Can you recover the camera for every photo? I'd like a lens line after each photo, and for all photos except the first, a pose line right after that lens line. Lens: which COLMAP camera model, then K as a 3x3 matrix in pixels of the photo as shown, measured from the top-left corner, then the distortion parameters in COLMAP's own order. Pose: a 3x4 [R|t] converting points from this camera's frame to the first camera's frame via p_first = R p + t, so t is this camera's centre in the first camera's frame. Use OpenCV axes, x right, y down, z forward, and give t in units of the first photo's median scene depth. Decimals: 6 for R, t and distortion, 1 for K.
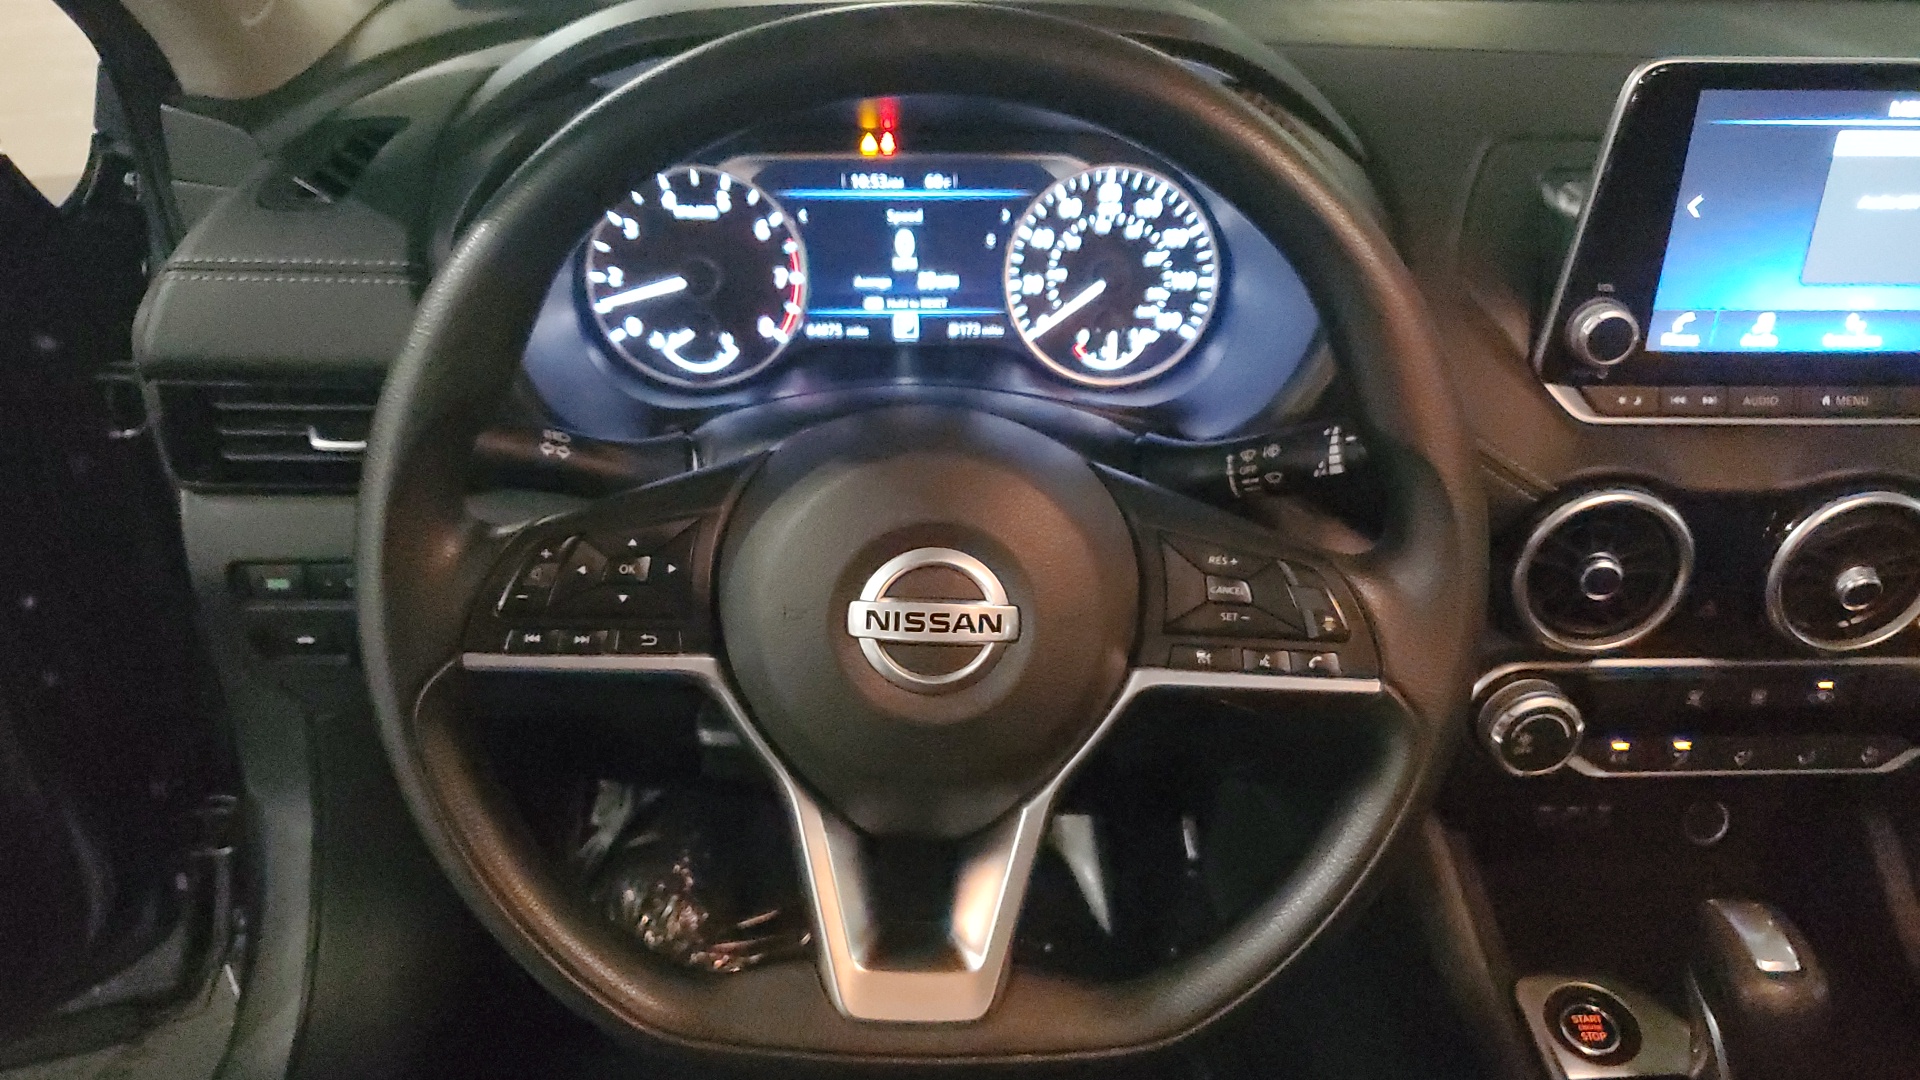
lens RADIAL K [[1551.3, 0, 954.0], [0, 1551.3, 547.2], [0, 0, 1]] dist [0.061091, -0.071621]
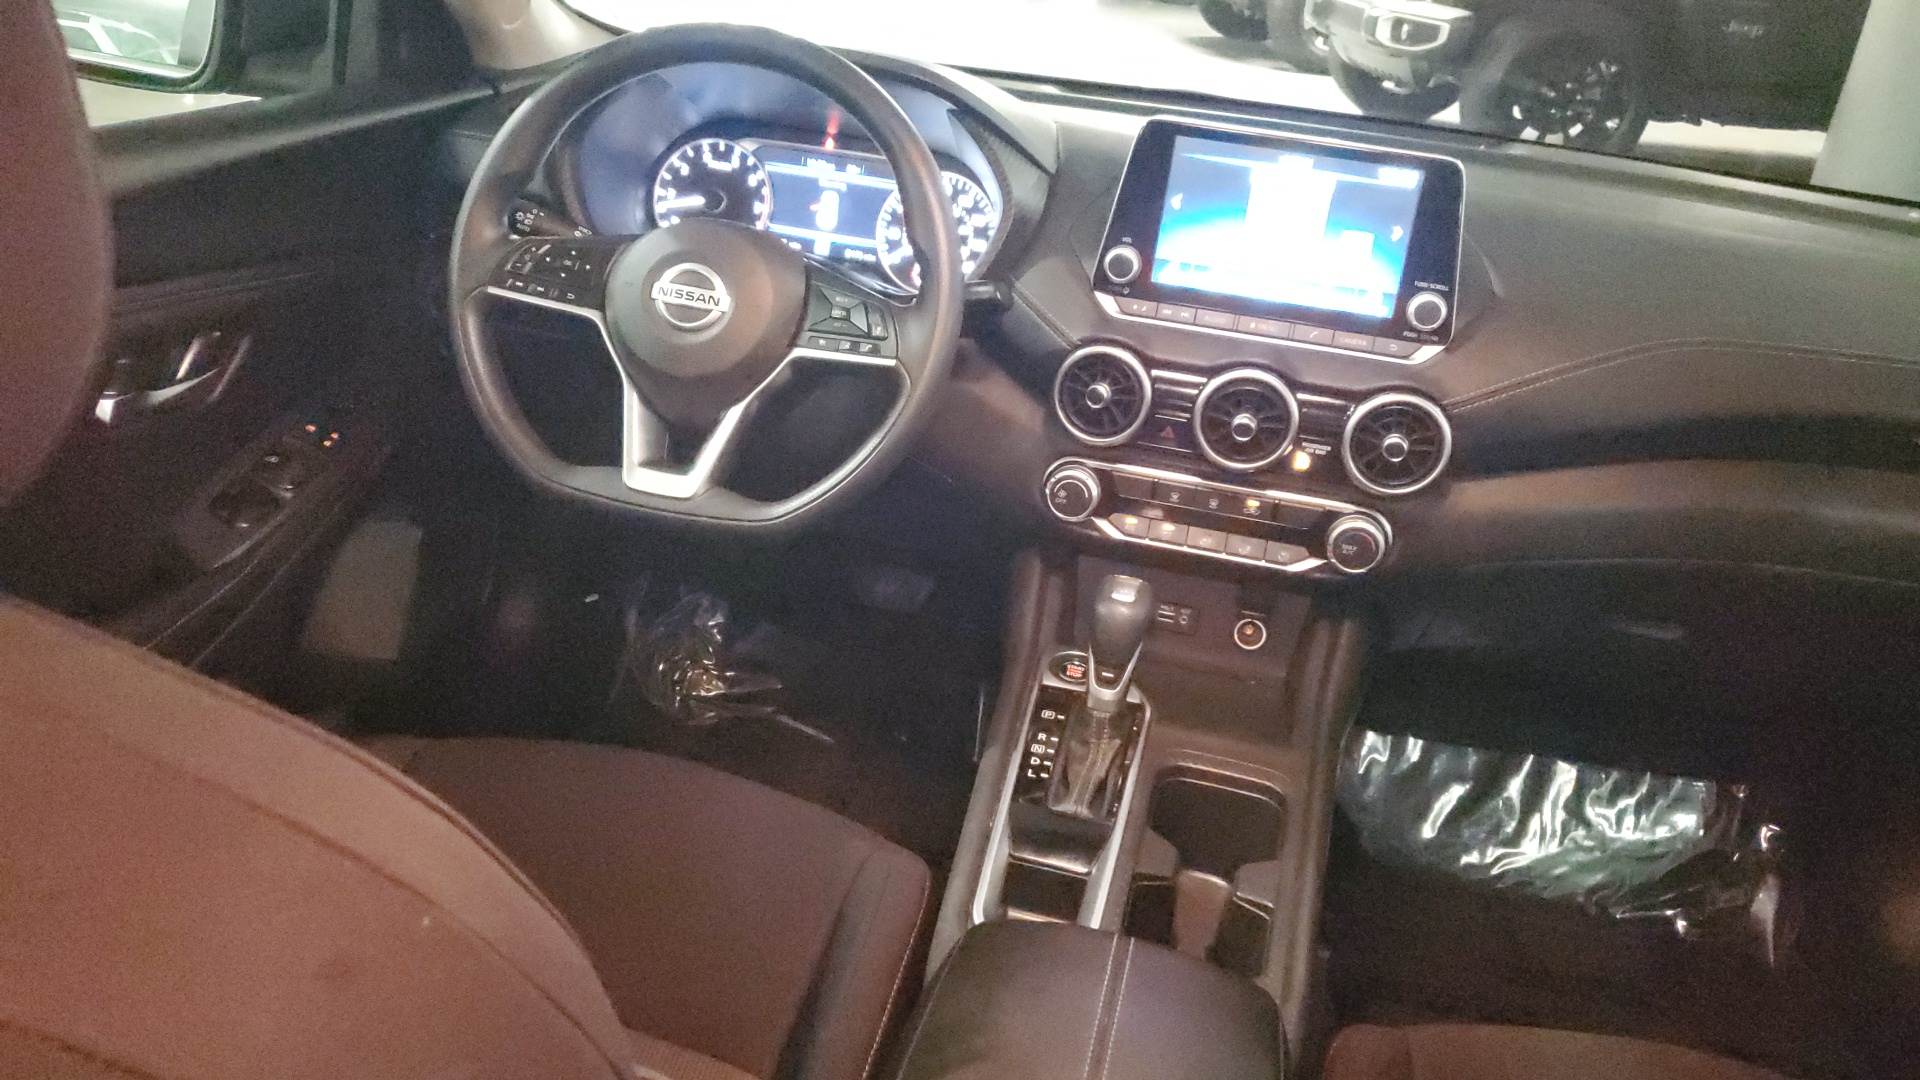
lens RADIAL K [[1551.3, 0, 944.1], [0, 1551.3, 527.6], [0, 0, 1]] dist [0.061091, -0.071621]
pose [[0.958191, 0.184190, -0.218961, 0.554693], [-0.216273, 0.967264, -0.132763, 0.372400], [0.187340, 0.174568, 0.966659, -0.615325]]
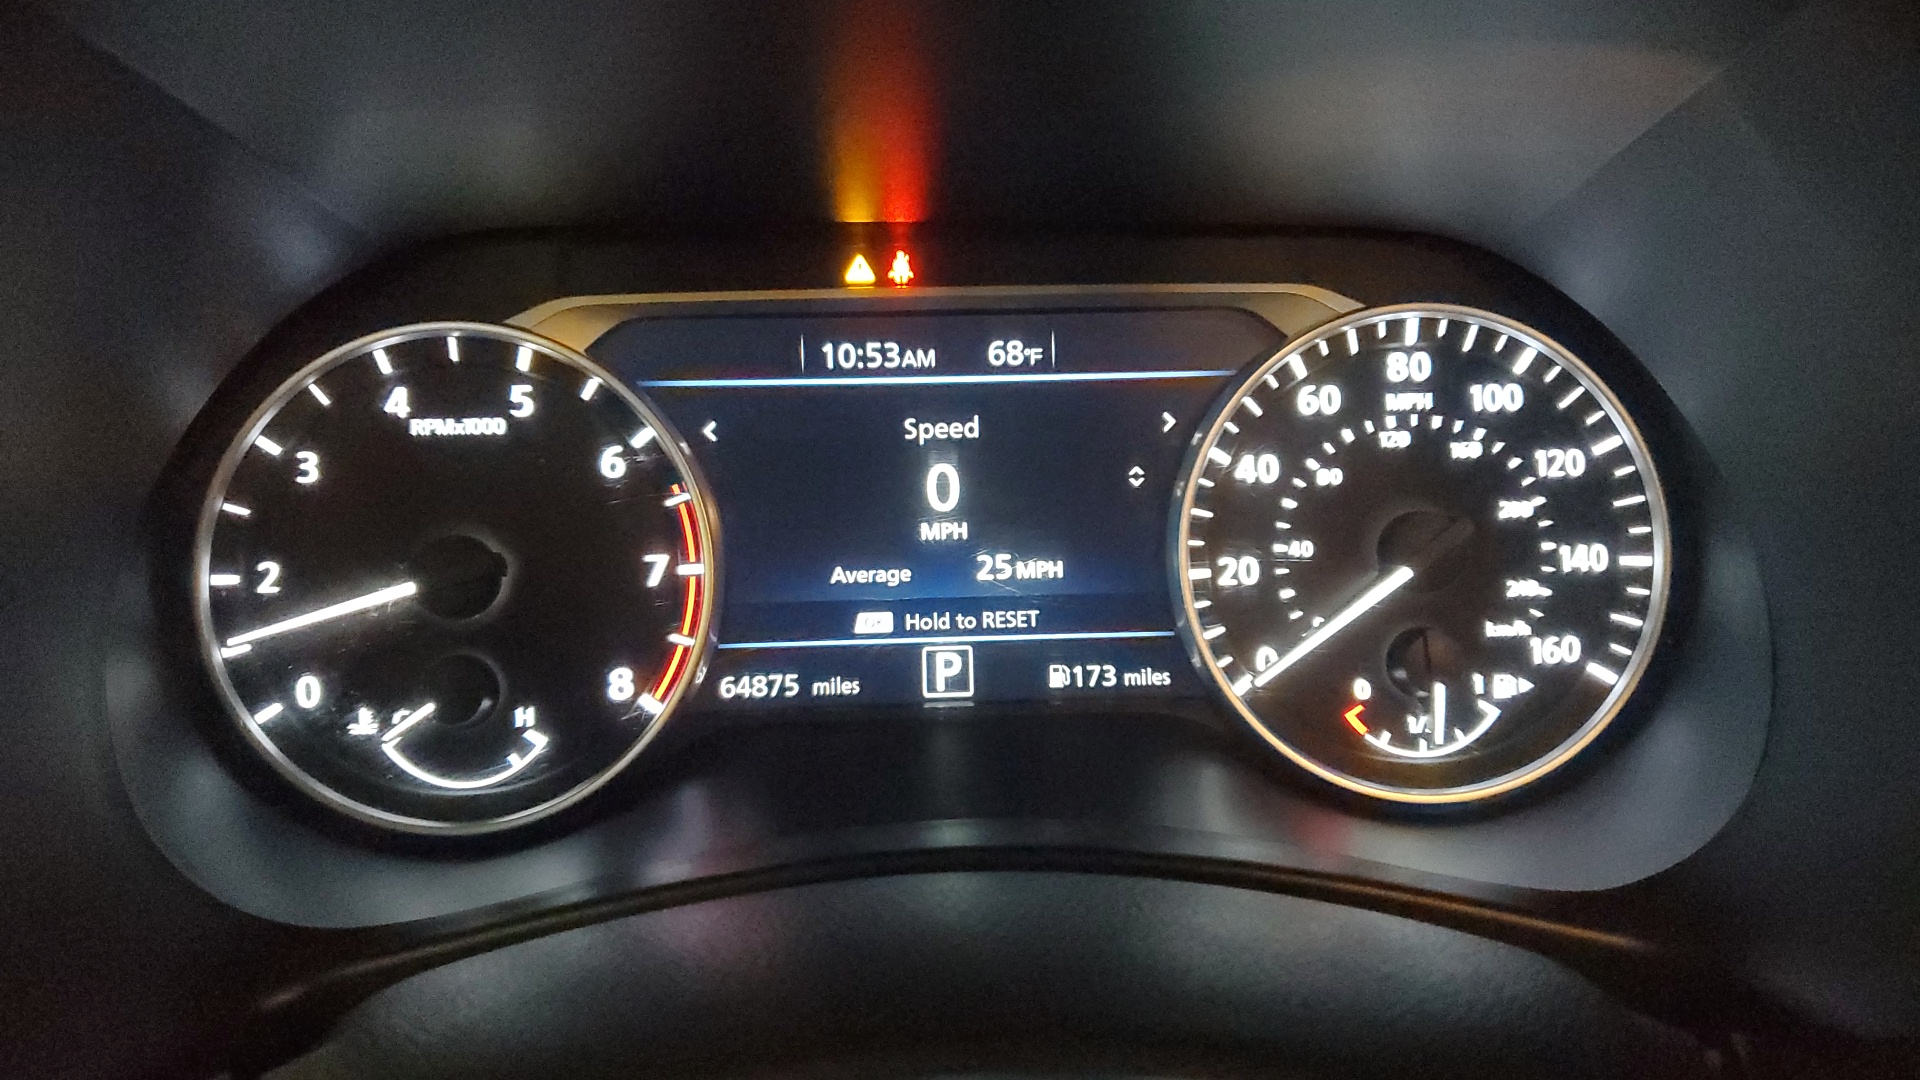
lens RADIAL K [[1551.3, 0, 975.0], [0, 1551.3, 523.0], [0, 0, 1]] dist [0.061091, -0.071621]
pose [[0.999784, -0.020691, -0.001725, -0.022349], [0.020045, 0.983566, -0.179435, -0.108643], [0.005409, 0.179362, 0.983768, 0.582390]]
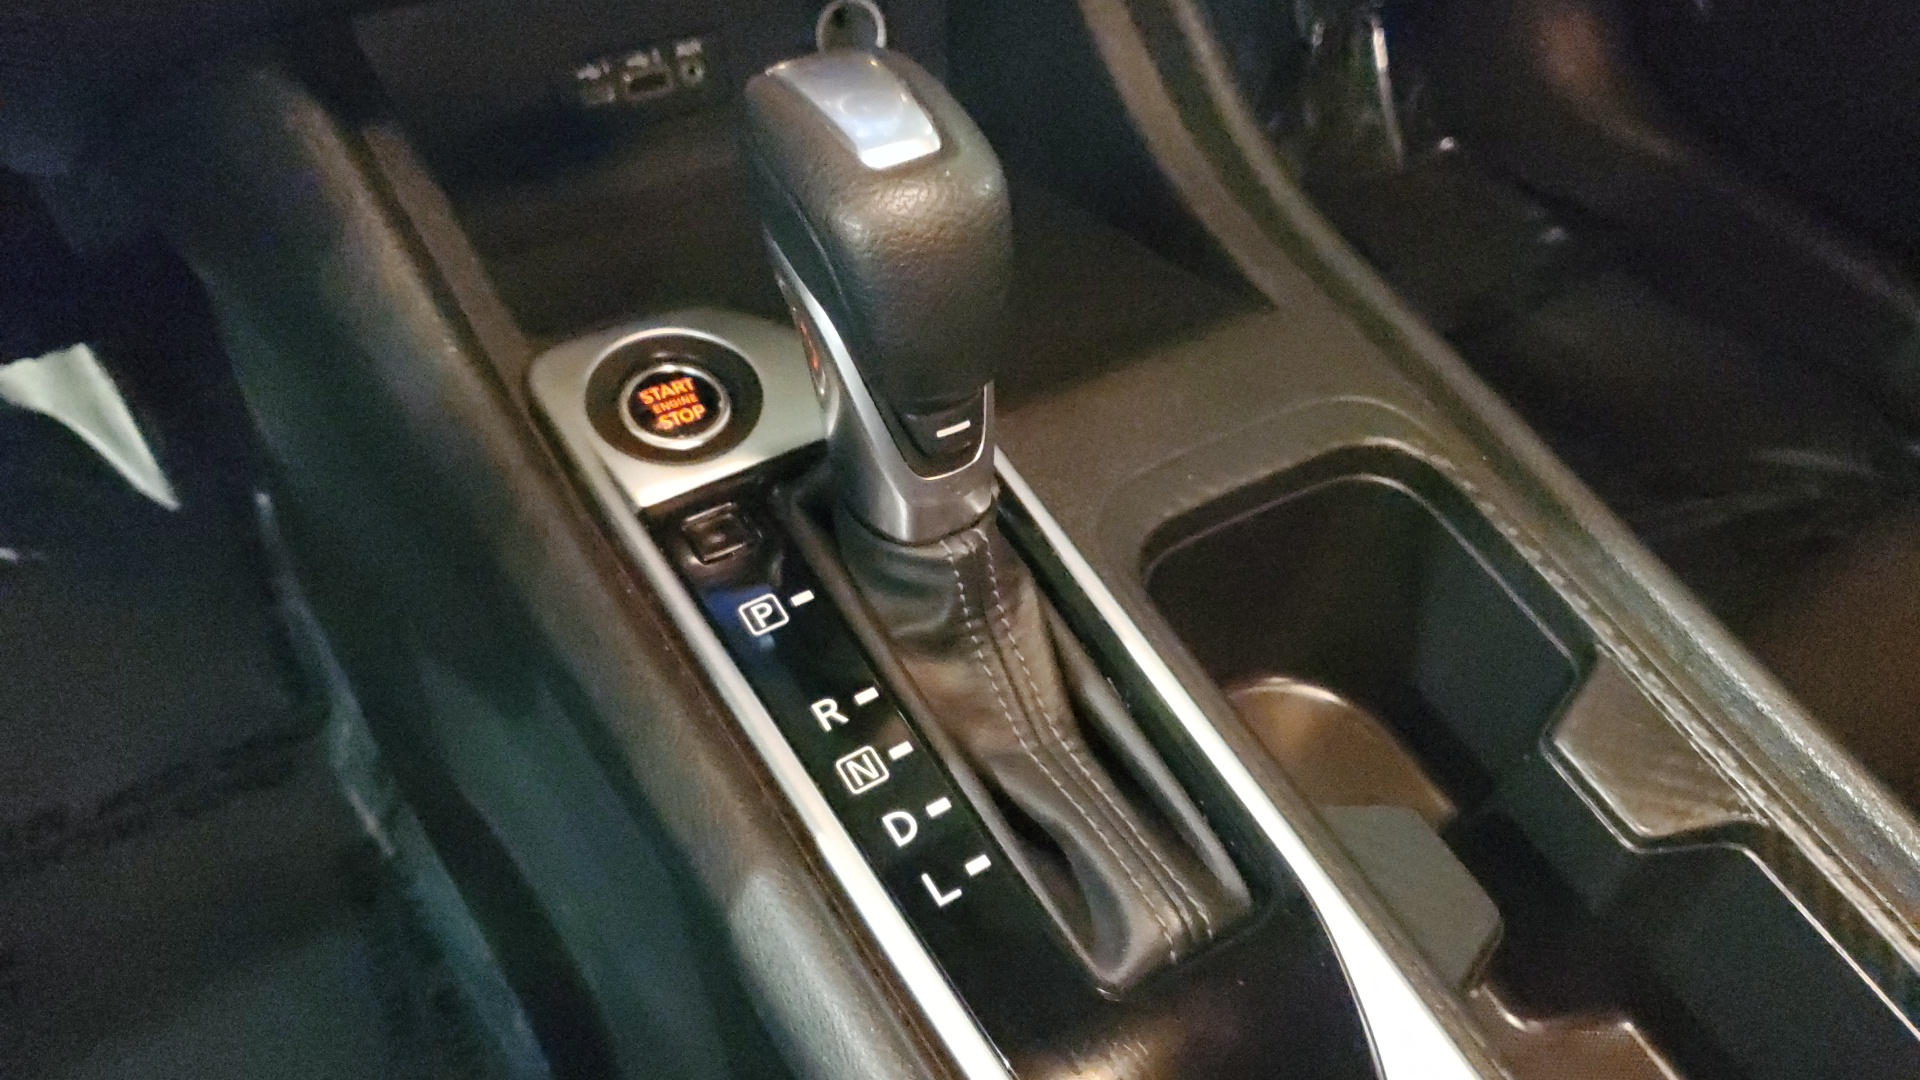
lens RADIAL K [[1551.3, 0, 944.9], [0, 1551.3, 554.3], [0, 0, 1]] dist [0.061091, -0.071621]
pose [[0.887751, -0.332295, 0.318557, 0.273635], [0.219043, 0.913600, 0.342571, 0.173547], [-0.404869, -0.234340, 0.883836, 0.433588]]
